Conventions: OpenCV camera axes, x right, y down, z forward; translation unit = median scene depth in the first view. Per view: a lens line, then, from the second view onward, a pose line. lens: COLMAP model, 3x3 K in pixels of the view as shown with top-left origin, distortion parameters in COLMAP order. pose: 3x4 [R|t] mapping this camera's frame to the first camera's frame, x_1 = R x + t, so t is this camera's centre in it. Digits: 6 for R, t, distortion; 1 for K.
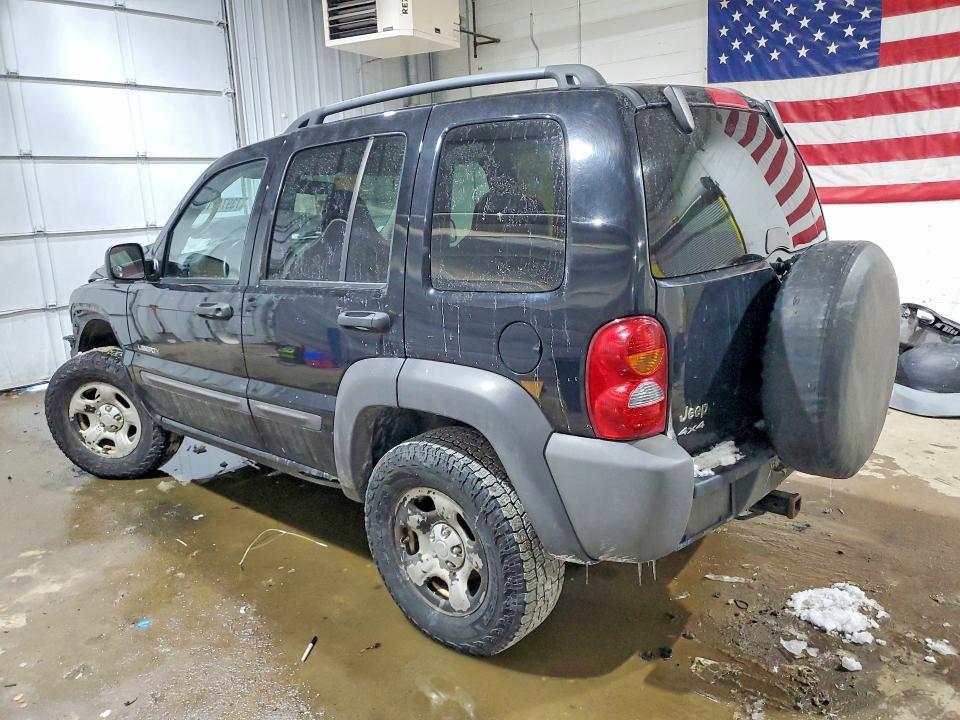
lens RADIAL K [[748.0, 0, 487.6], [0, 748.0, 358.7], [0, 0, 1]] dist [0.003577, 0.006372]
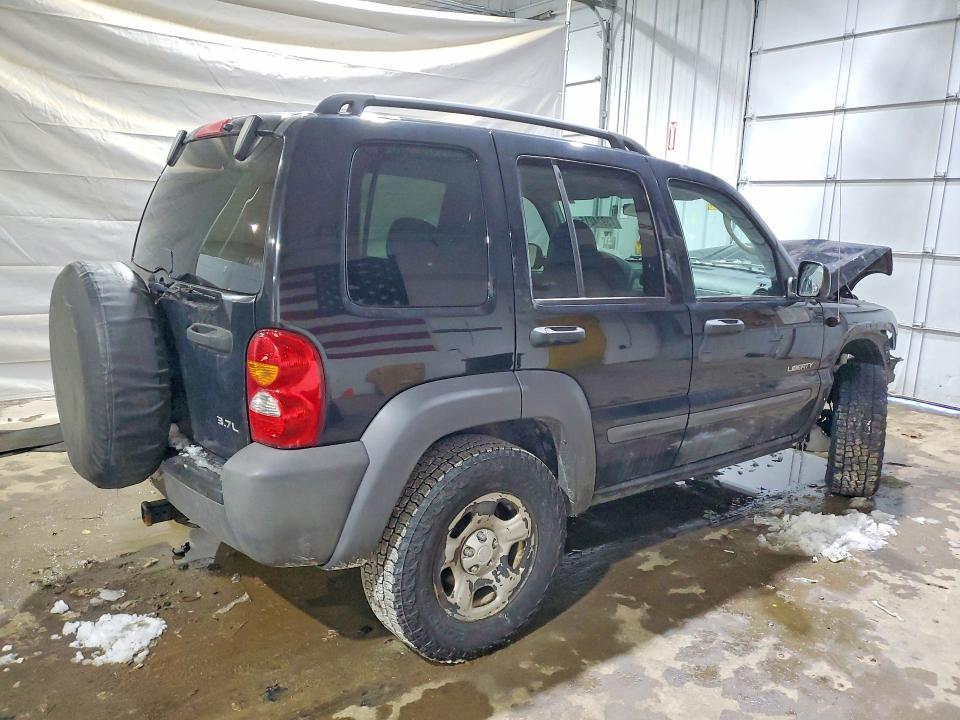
lens RADIAL K [[748.0, 0, 487.6], [0, 748.0, 358.7], [0, 0, 1]] dist [0.003577, 0.006372]
pose [[-0.200773, 0.210315, -0.956796, 1.465881], [-0.233487, 0.938263, 0.255236, -0.445945], [0.951406, 0.274644, -0.139272, 1.777962]]
